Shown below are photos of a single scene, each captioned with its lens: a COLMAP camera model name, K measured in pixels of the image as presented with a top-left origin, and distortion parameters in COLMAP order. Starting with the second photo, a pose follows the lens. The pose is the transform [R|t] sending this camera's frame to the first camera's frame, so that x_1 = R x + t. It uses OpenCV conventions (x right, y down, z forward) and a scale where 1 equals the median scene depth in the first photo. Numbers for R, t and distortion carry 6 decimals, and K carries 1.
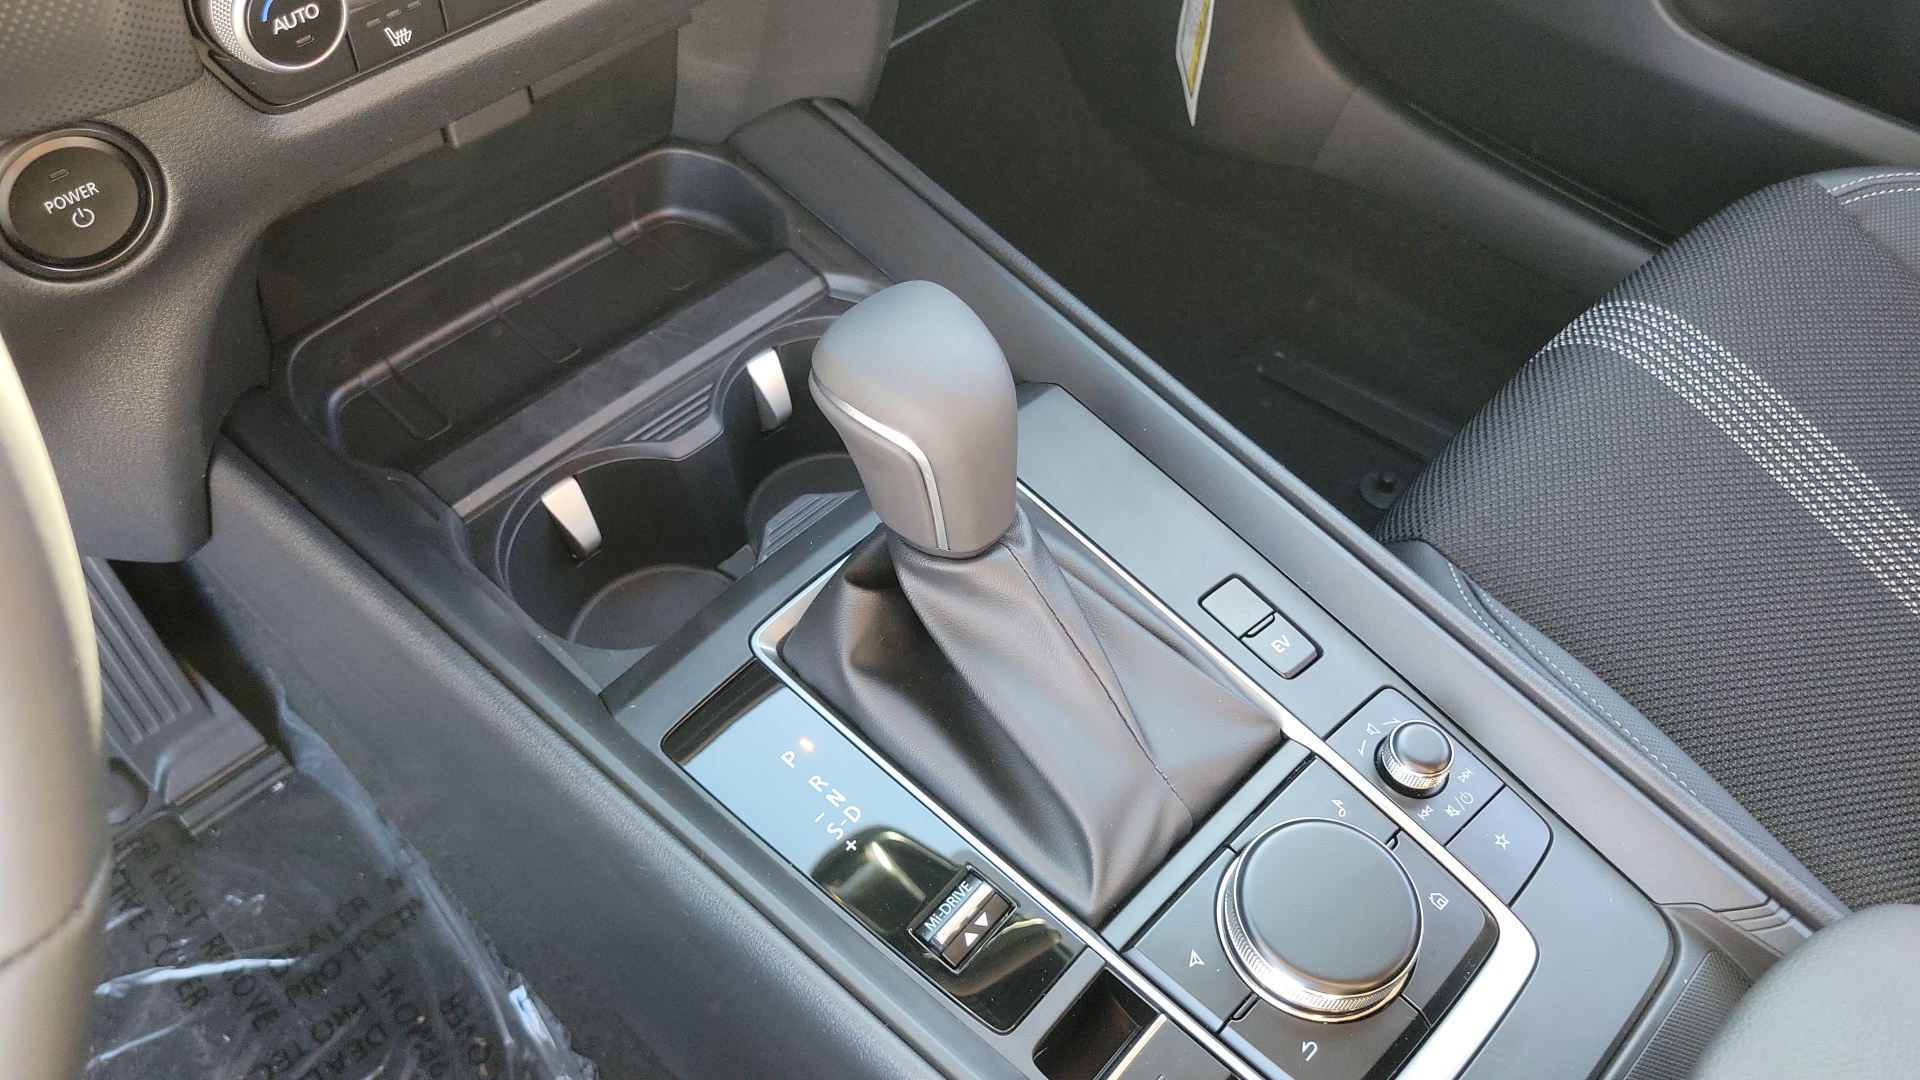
lens RADIAL K [[1465.8, 0, 960.4], [0, 1465.8, 559.7], [0, 0, 1]] dist [0.034320, -0.027401]
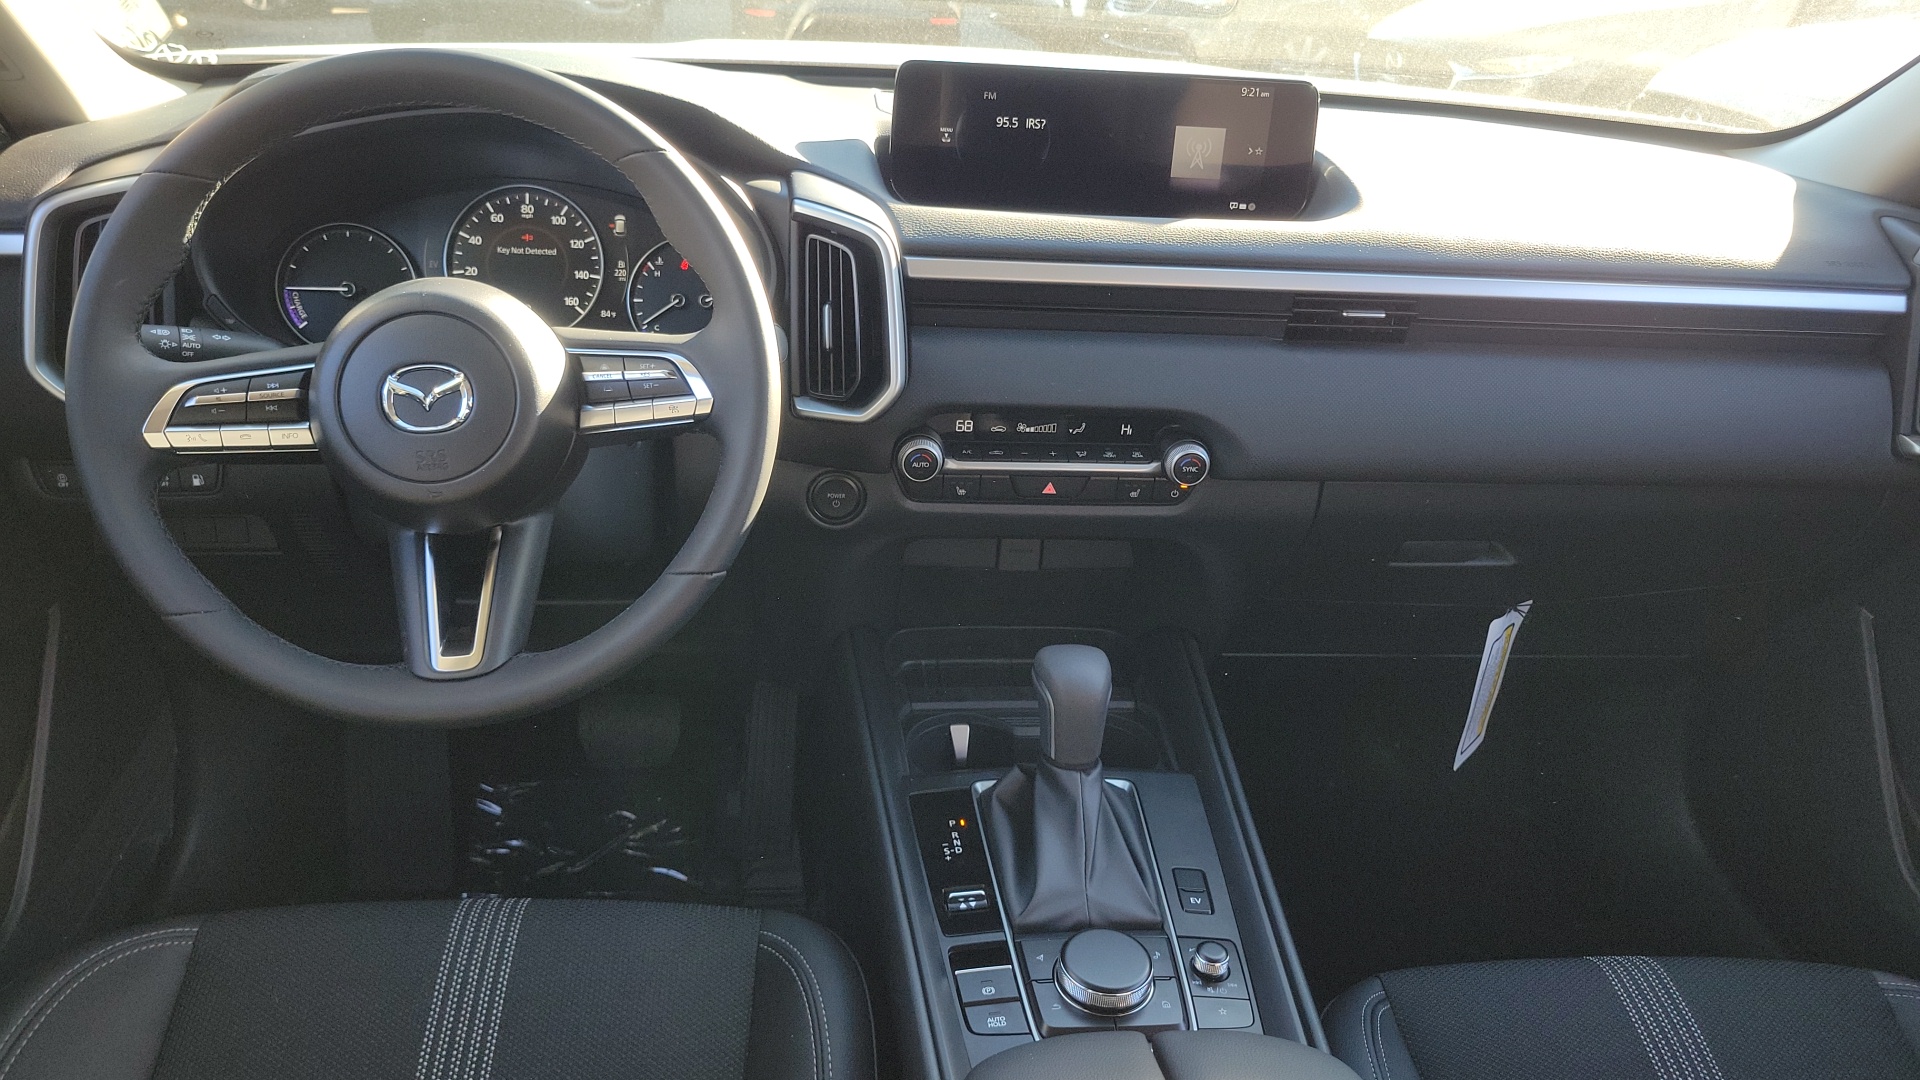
lens RADIAL K [[1465.8, 0, 967.7], [0, 1465.8, 542.6], [0, 0, 1]] dist [0.034320, -0.027401]
pose [[0.776473, 0.288275, -0.560346, 1.049696], [-0.523815, 0.789586, -0.319642, 0.517645], [0.350297, 0.541711, 0.764095, -0.906559]]
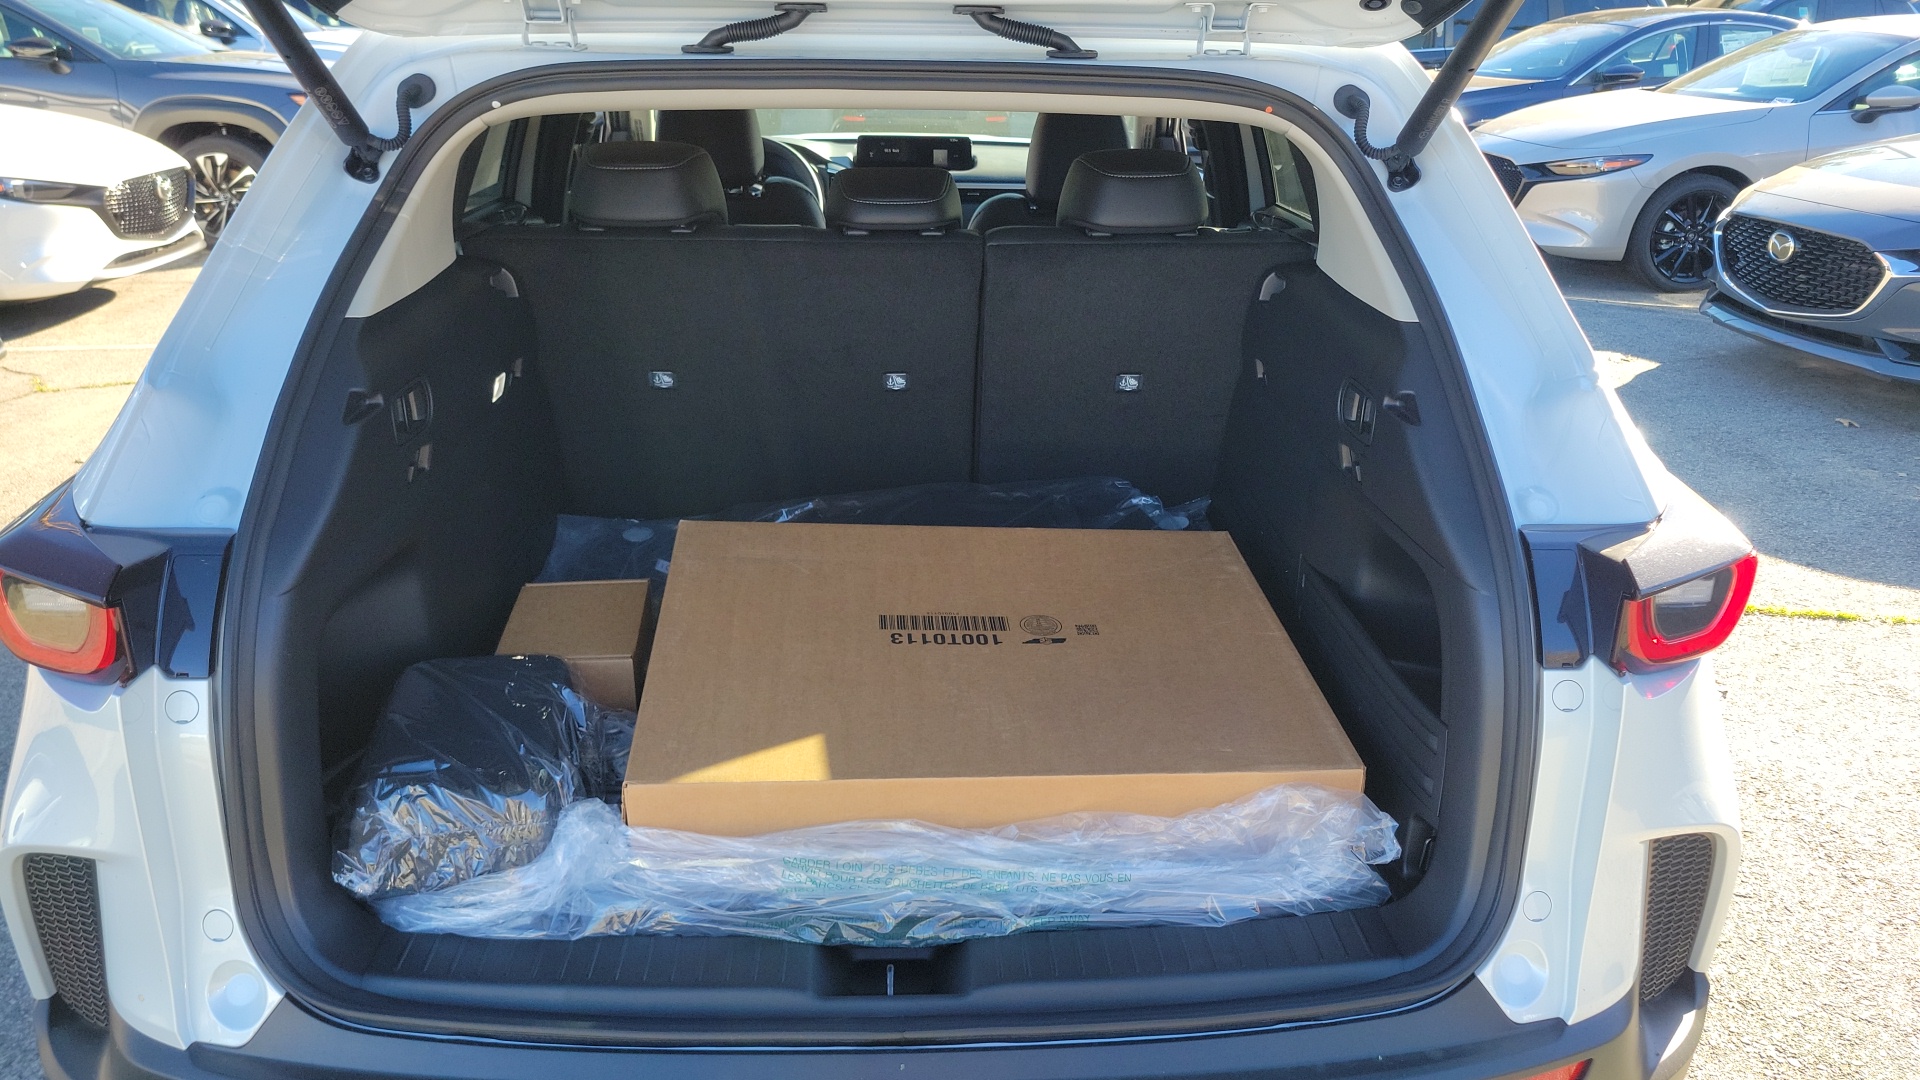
lens RADIAL K [[1465.8, 0, 958.6], [0, 1465.8, 536.9], [0, 0, 1]] dist [0.034320, -0.027401]
pose [[0.733606, 0.237130, -0.636860, 6.836903], [-0.533312, 0.781716, -0.323262, 4.110803], [0.421189, 0.576792, 0.699936, -4.600818]]
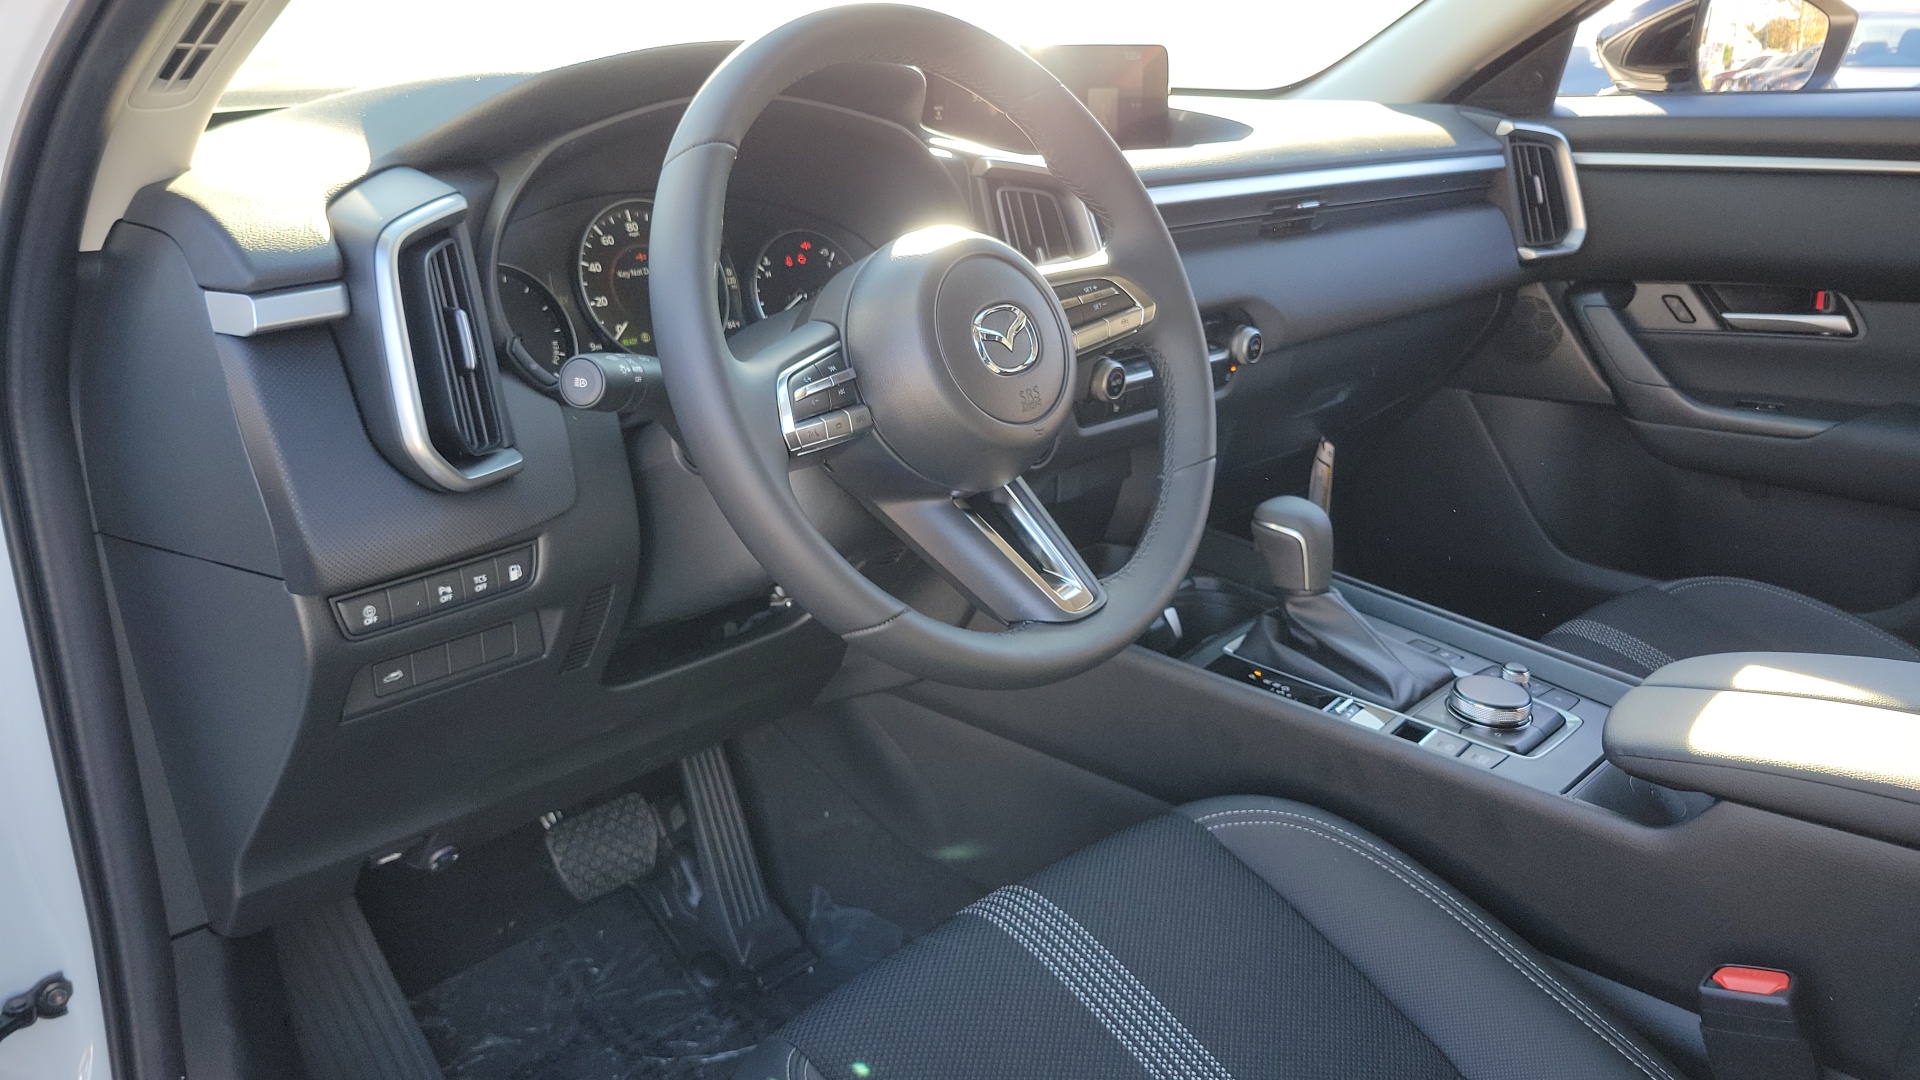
lens RADIAL K [[1465.8, 0, 952.5], [0, 1465.8, 534.7], [0, 0, 1]] dist [0.034320, -0.027401]
pose [[0.999537, -0.019925, 0.022987, -0.700807], [0.029325, 0.832082, -0.553877, 1.340893], [-0.008091, 0.554294, 0.832281, -1.194369]]
